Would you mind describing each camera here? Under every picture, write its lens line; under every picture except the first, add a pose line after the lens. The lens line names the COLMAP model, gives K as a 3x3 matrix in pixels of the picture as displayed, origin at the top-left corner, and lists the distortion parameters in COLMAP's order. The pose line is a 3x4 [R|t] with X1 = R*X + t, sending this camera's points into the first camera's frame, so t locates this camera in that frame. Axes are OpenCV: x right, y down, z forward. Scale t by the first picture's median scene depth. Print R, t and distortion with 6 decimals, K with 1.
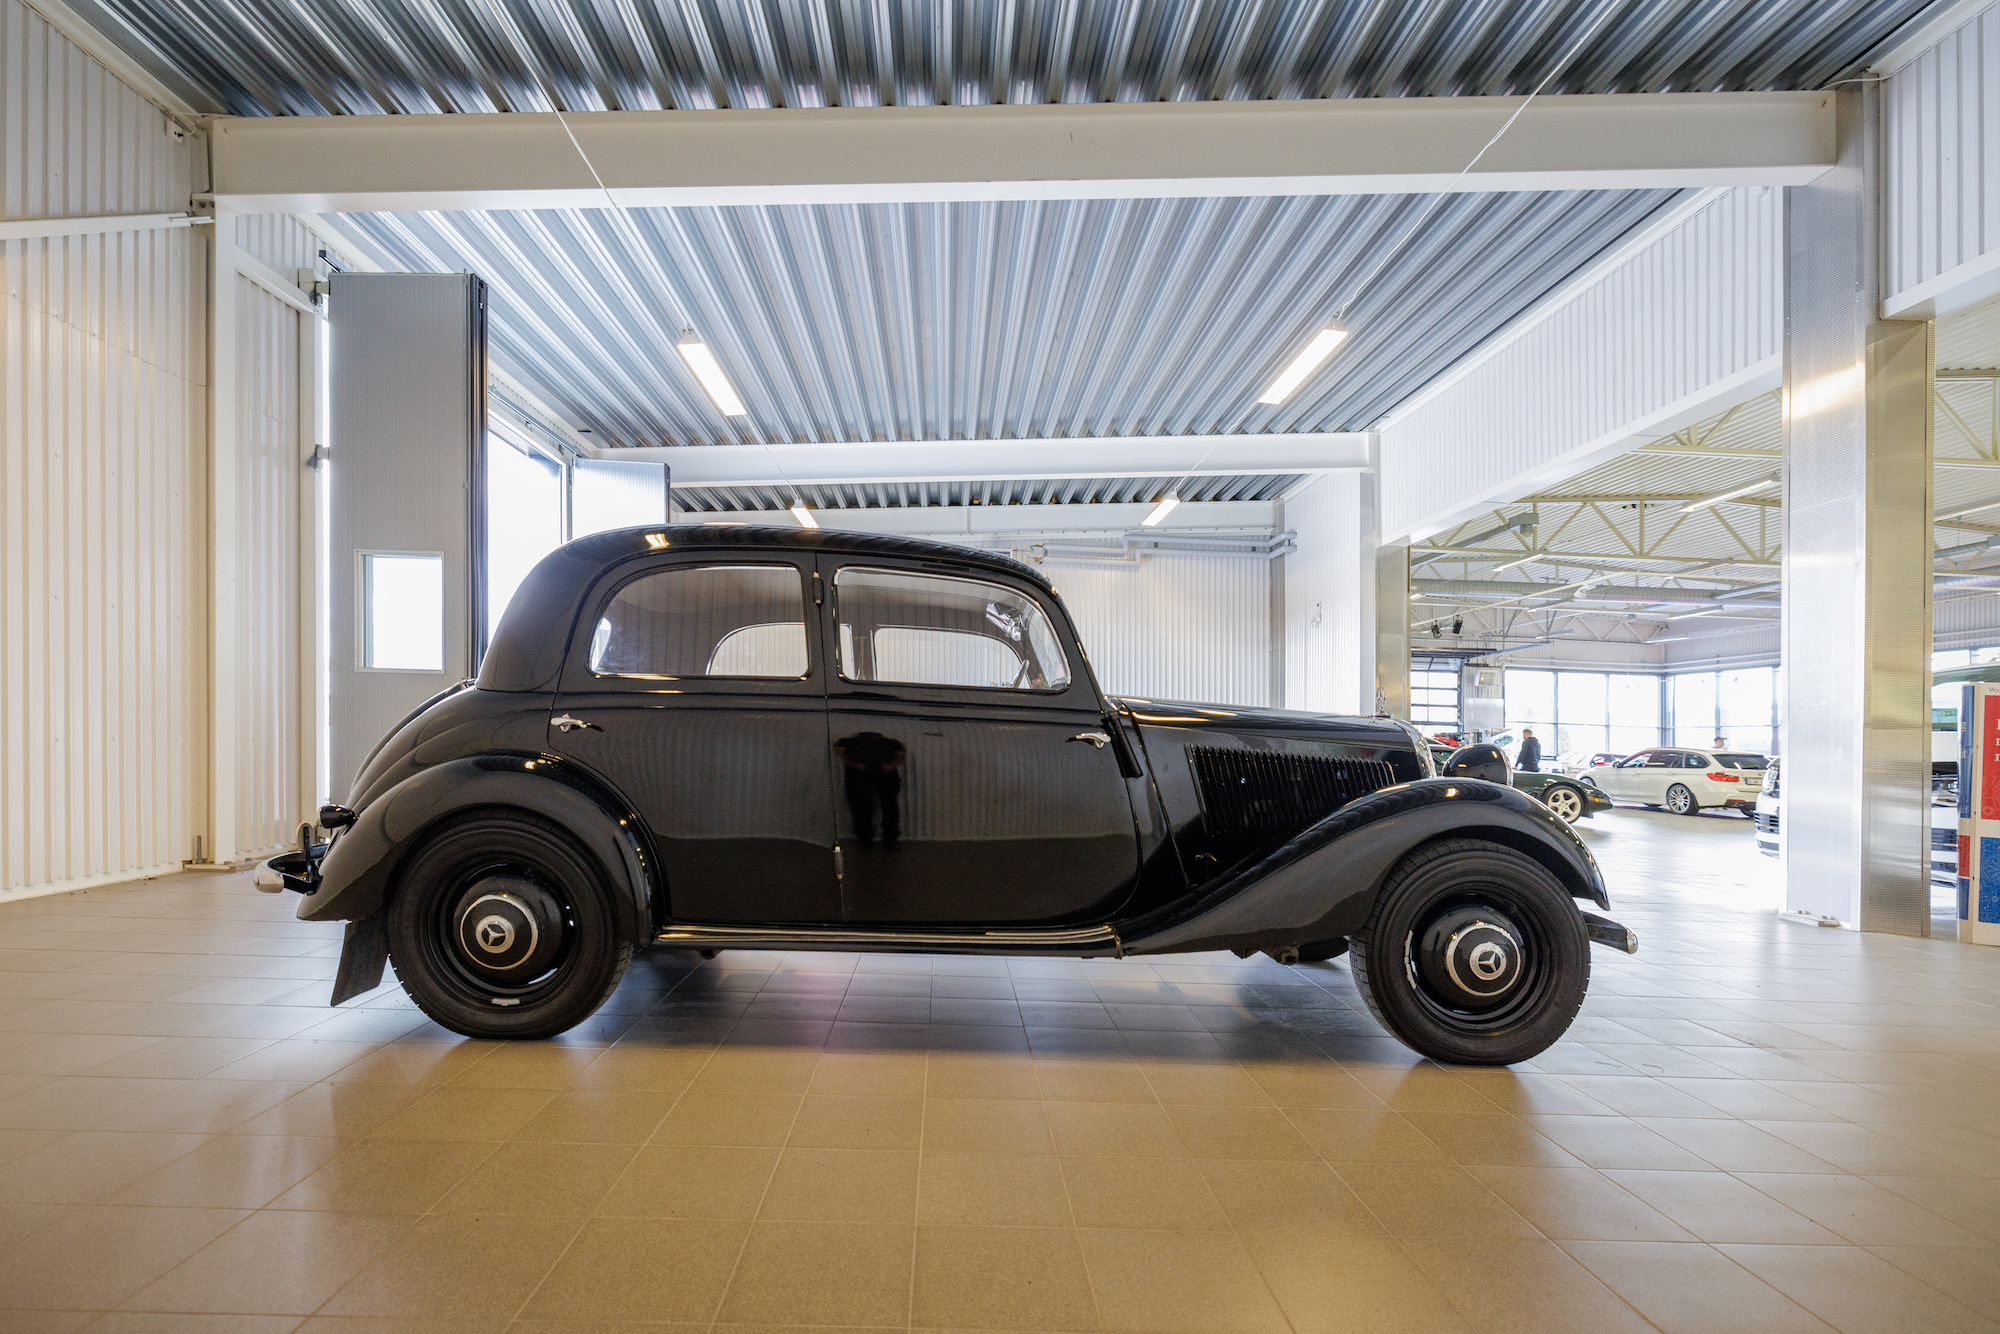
lens RADIAL K [[884.6, 0, 997.3], [0, 884.6, 758.2], [0, 0, 1]] dist [-0.001660, -0.000396]
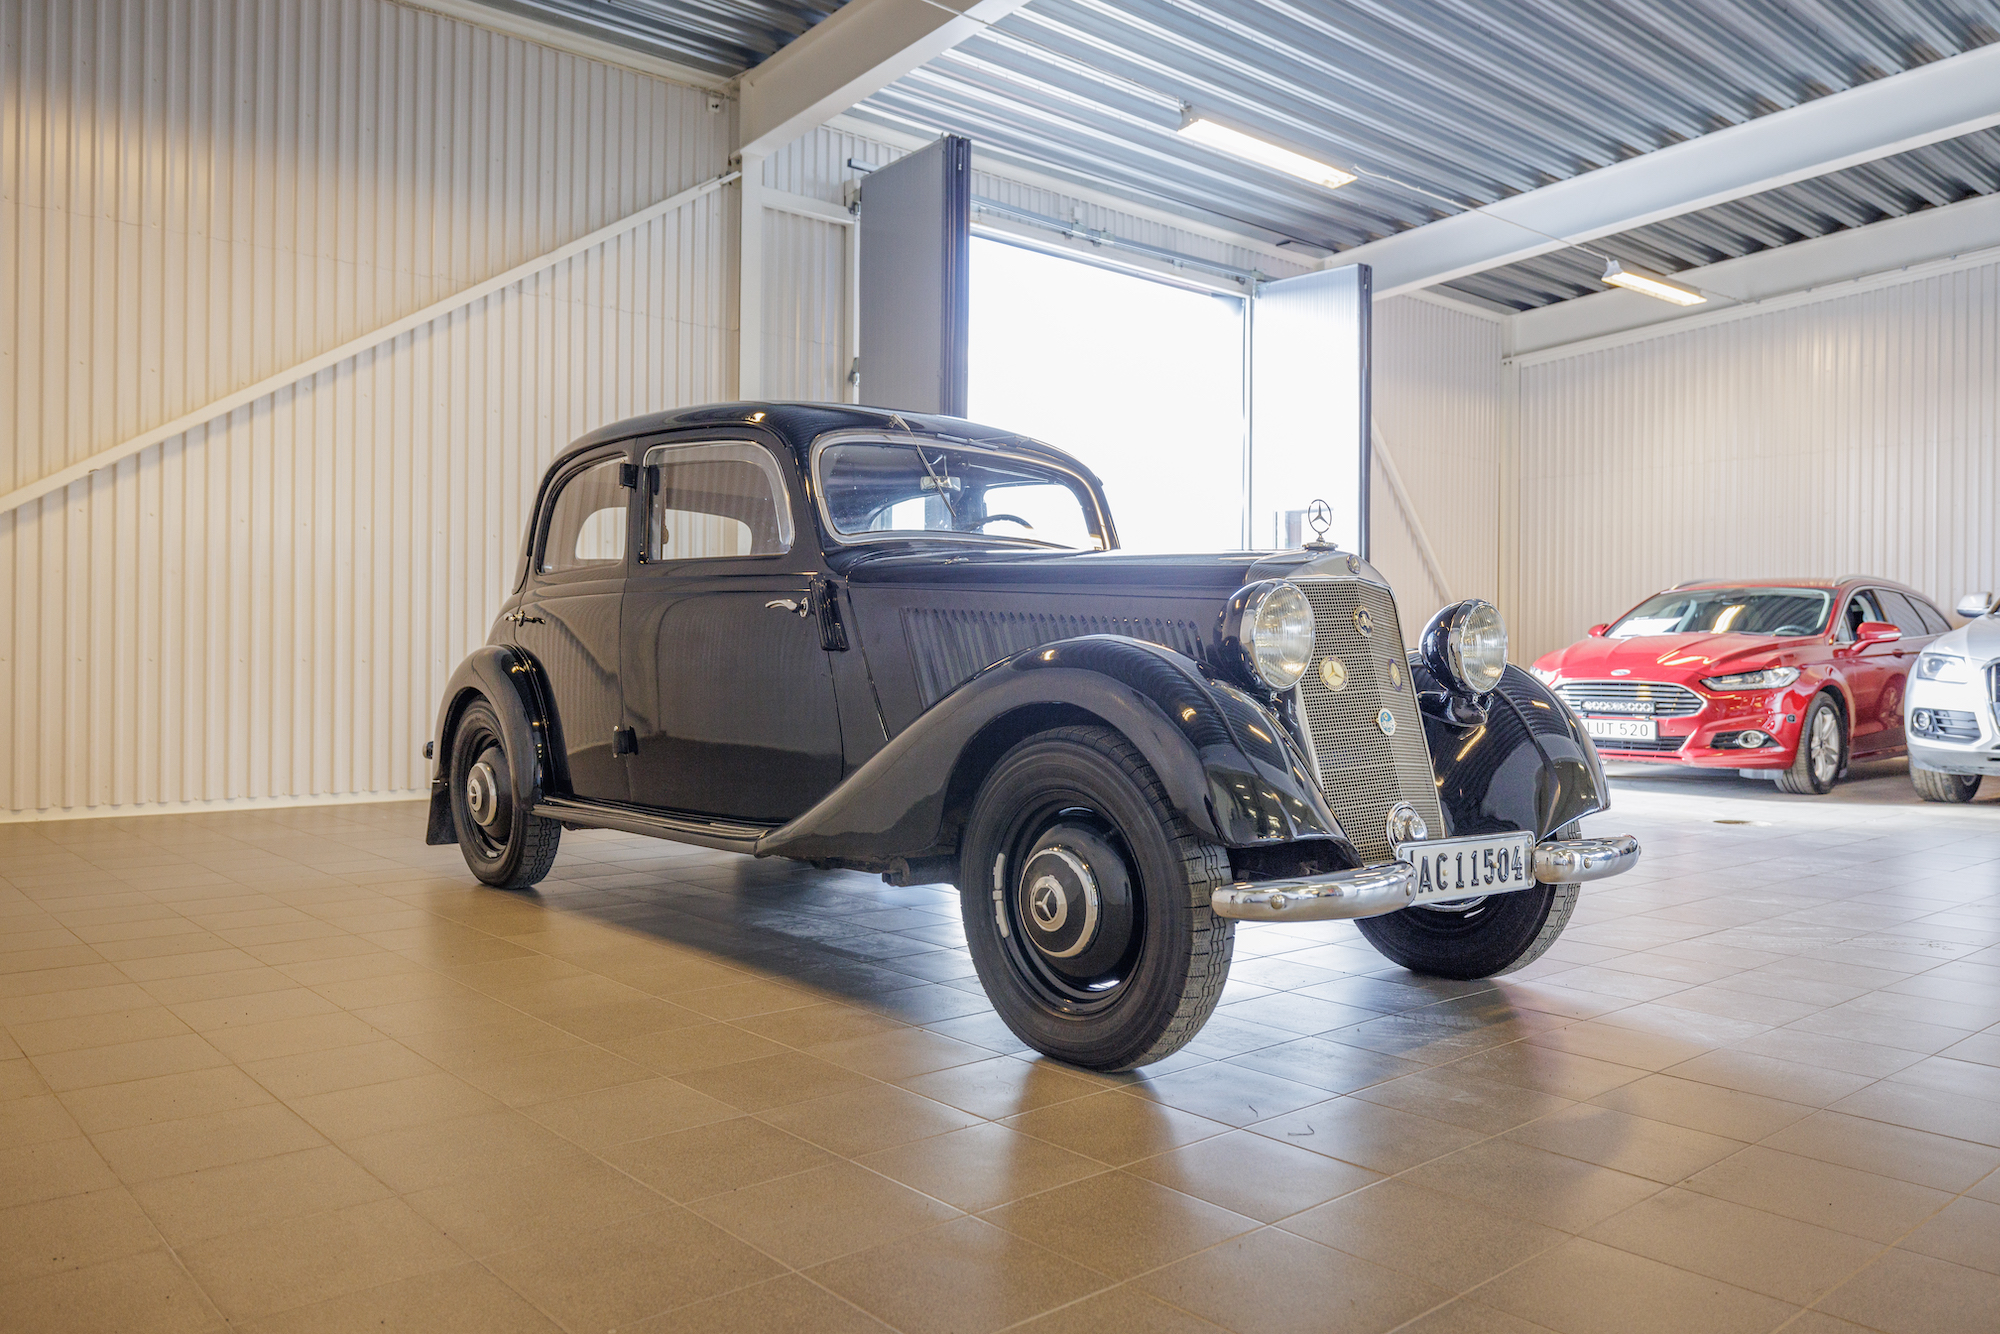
lens RADIAL K [[1527.7, 0, 1000.0], [0, 1527.7, 667.0], [0, 0, 1]] dist [-0.005578, -0.000156]
pose [[0.628371, -0.026247, -0.777471, 0.704206], [-0.006148, 0.999232, -0.038702, 0.046940], [0.777890, 0.029099, 0.627727, 0.115769]]
